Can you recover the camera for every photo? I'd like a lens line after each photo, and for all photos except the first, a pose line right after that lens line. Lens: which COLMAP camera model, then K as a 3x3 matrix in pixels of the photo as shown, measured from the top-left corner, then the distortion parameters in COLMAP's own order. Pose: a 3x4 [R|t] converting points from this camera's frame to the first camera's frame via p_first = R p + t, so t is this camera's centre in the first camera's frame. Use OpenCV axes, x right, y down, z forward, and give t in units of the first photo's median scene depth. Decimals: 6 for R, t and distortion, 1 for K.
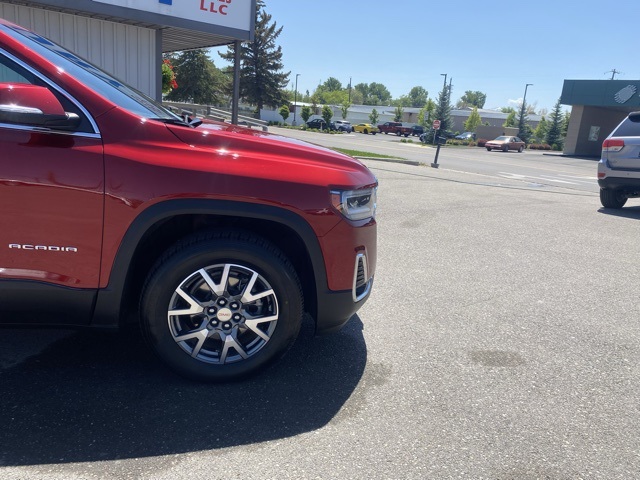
lens RADIAL K [[488.5, 0, 320.9], [0, 488.5, 238.2], [0, 0, 1]] dist [0.022305, -0.031440]
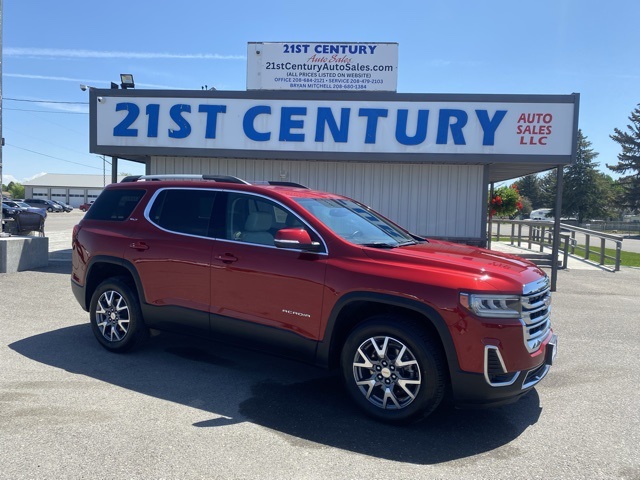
lens RADIAL K [[481.6, 0, 321.9], [0, 481.6, 243.7], [0, 0, 1]] dist [0.066270, -0.110783]
pose [[0.736402, -0.015665, -0.676363, 0.637190], [-0.134109, 0.976513, -0.168631, 0.047565], [0.663119, 0.214887, 0.717006, -0.252505]]
